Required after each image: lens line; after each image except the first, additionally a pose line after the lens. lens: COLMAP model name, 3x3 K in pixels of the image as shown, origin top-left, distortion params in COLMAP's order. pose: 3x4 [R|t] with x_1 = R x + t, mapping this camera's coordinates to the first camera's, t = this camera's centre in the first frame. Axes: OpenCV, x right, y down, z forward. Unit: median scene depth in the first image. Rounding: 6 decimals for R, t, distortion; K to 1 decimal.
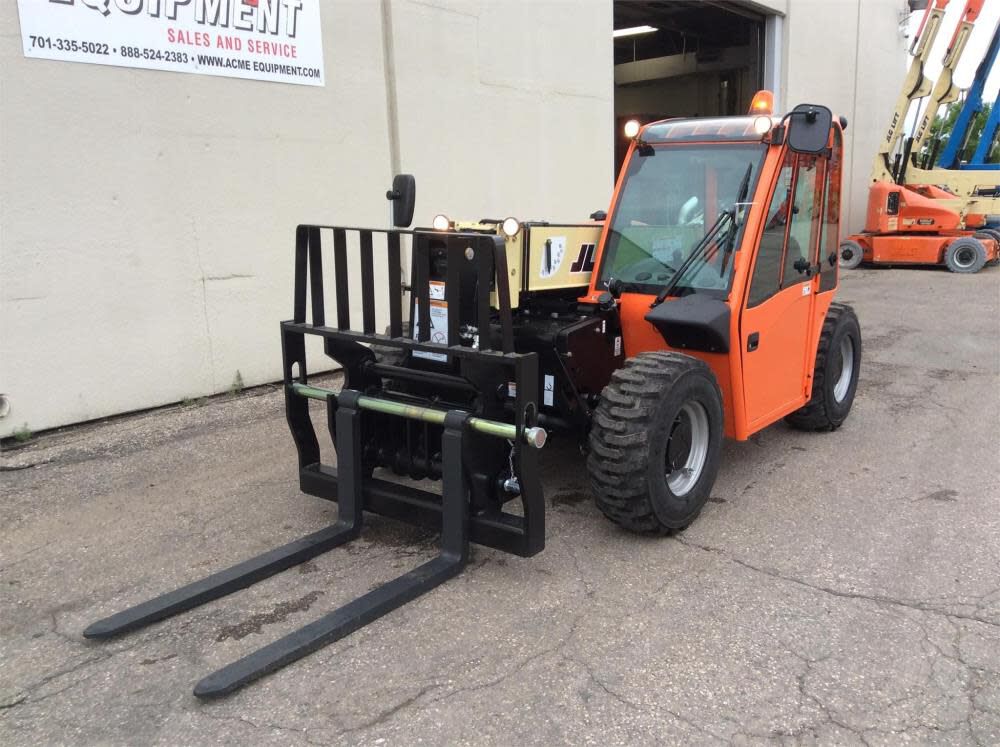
lens RADIAL K [[915.0, 0, 500.0], [0, 915.0, 373.5], [0, 0, 1]] dist [0.144220, -0.275772]
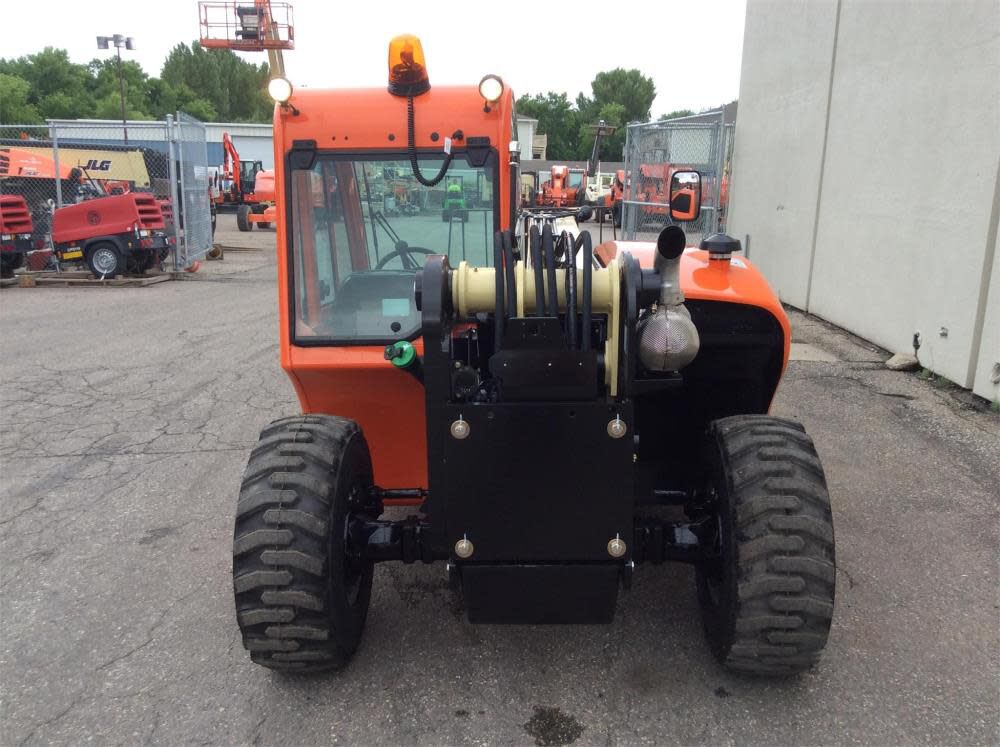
lens RADIAL K [[915.0, 0, 500.0], [0, 915.0, 373.5], [0, 0, 1]] dist [0.144220, -0.275772]
pose [[-0.826871, 0.127828, -0.547672, 0.612564], [-0.102579, 0.923210, 0.370353, -0.346458], [0.552958, 0.362414, -0.750262, 1.638096]]
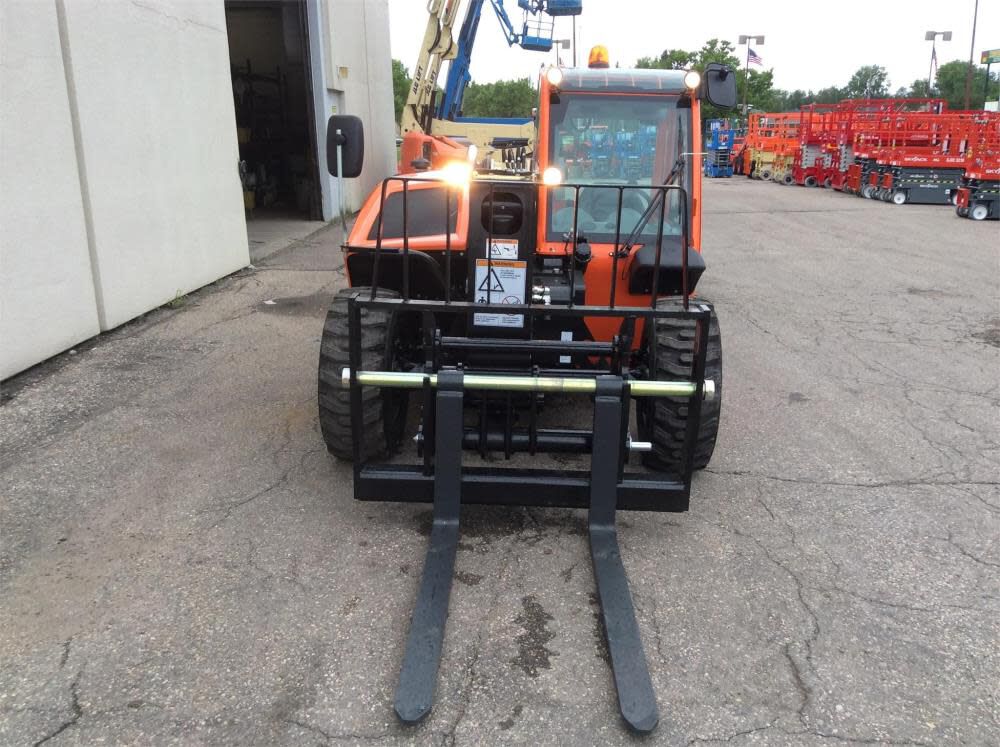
lens RADIAL K [[915.0, 0, 500.0], [0, 915.0, 373.5], [0, 0, 1]] dist [0.144220, -0.275772]
pose [[0.815680, -0.126169, 0.564577, -0.476343], [0.093777, 0.991857, 0.086171, -0.037832], [-0.570852, -0.017344, 0.820870, 0.205360]]
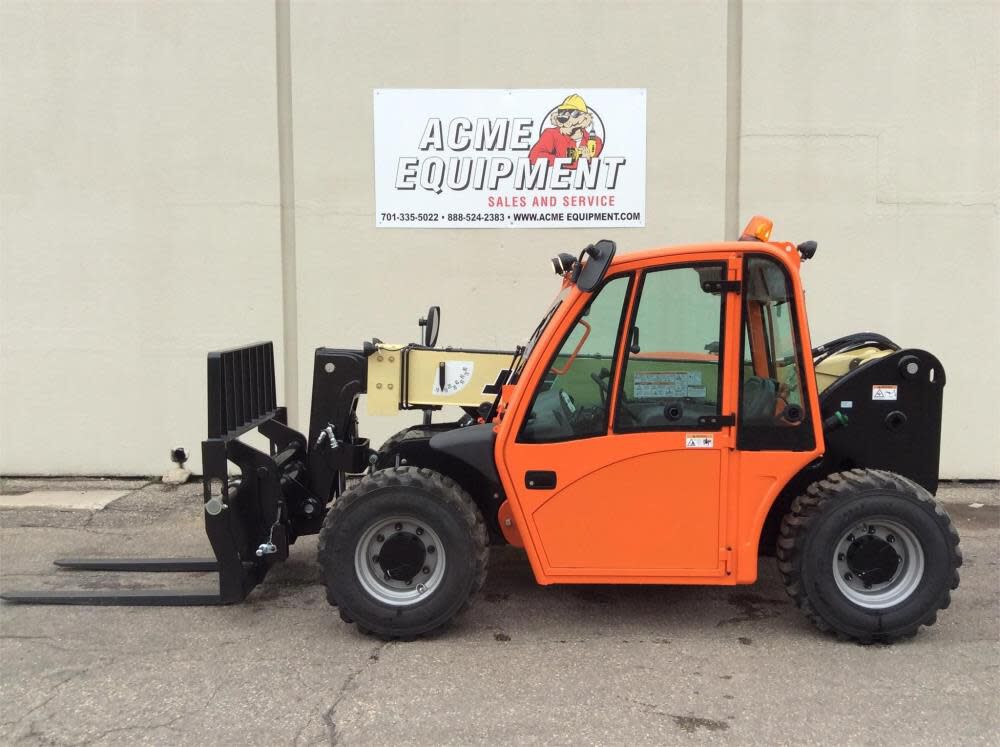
lens RADIAL K [[888.6, 0, 501.0], [0, 888.6, 385.2], [0, 0, 1]] dist [0.141336, -0.278267]
pose [[0.602878, 0.076530, -0.794155, 0.858889], [-0.167014, 0.985441, -0.031825, -0.083626], [0.780157, 0.151822, 0.606882, 0.347451]]
